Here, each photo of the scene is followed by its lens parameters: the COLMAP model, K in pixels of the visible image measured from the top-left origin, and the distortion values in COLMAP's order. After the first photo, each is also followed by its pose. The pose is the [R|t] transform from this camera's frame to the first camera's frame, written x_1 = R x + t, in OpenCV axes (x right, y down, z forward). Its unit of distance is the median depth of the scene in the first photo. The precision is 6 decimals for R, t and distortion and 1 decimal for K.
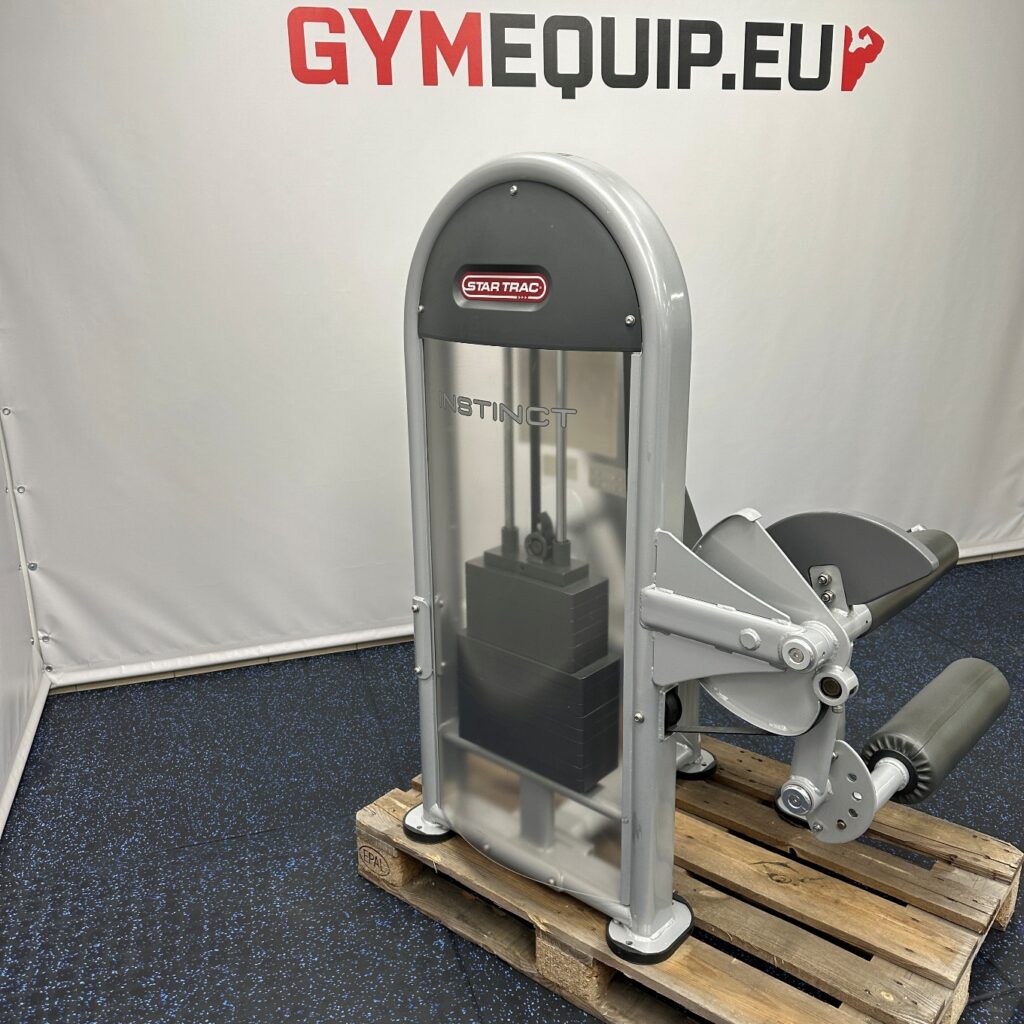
lens RADIAL K [[944.6, 0, 507.0], [0, 944.6, 500.4], [0, 0, 1]] dist [0.001325, -0.012489]
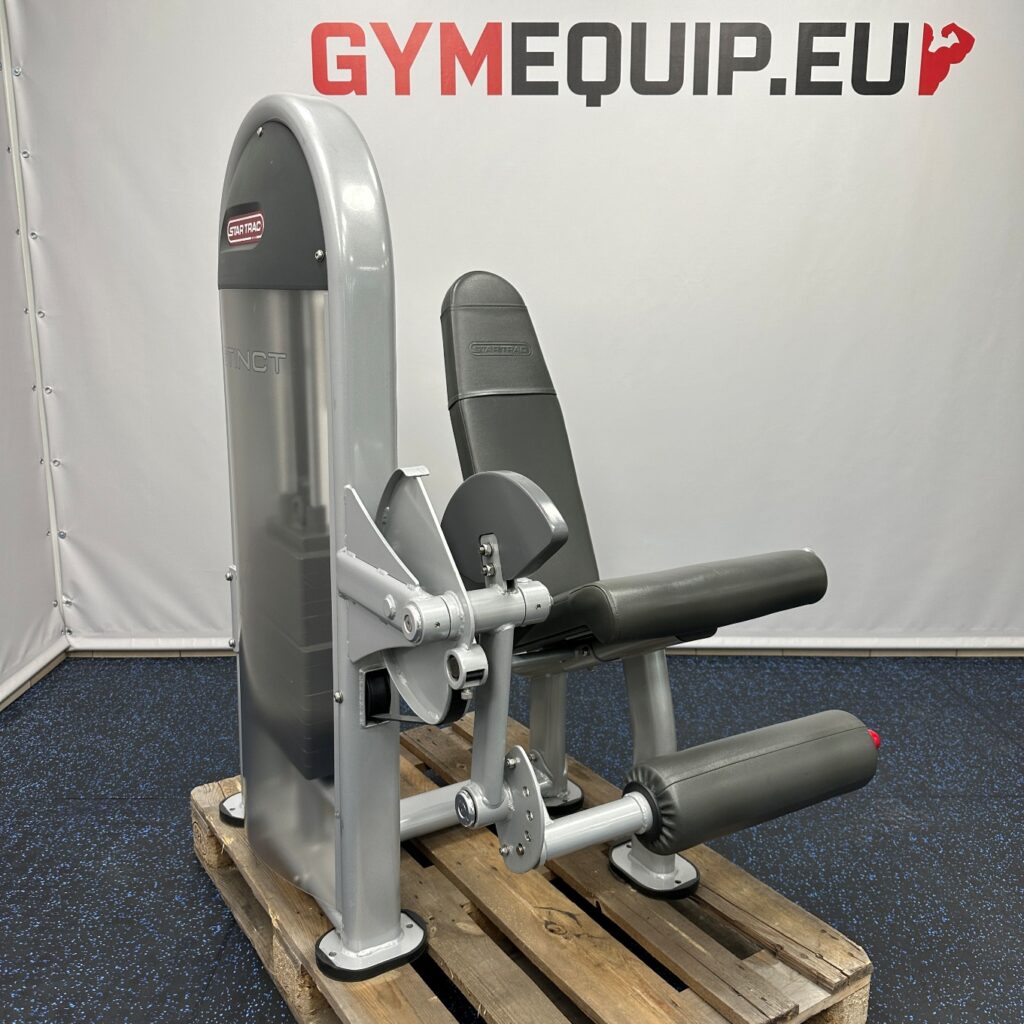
lens RADIAL K [[944.6, 0, 507.0], [0, 944.6, 500.4], [0, 0, 1]] dist [0.001325, -0.012489]
pose [[0.960690, 0.081228, -0.265476, 0.276239], [-0.099632, 0.993414, -0.056589, 0.040675], [0.259131, 0.080815, 0.962455, 0.078860]]
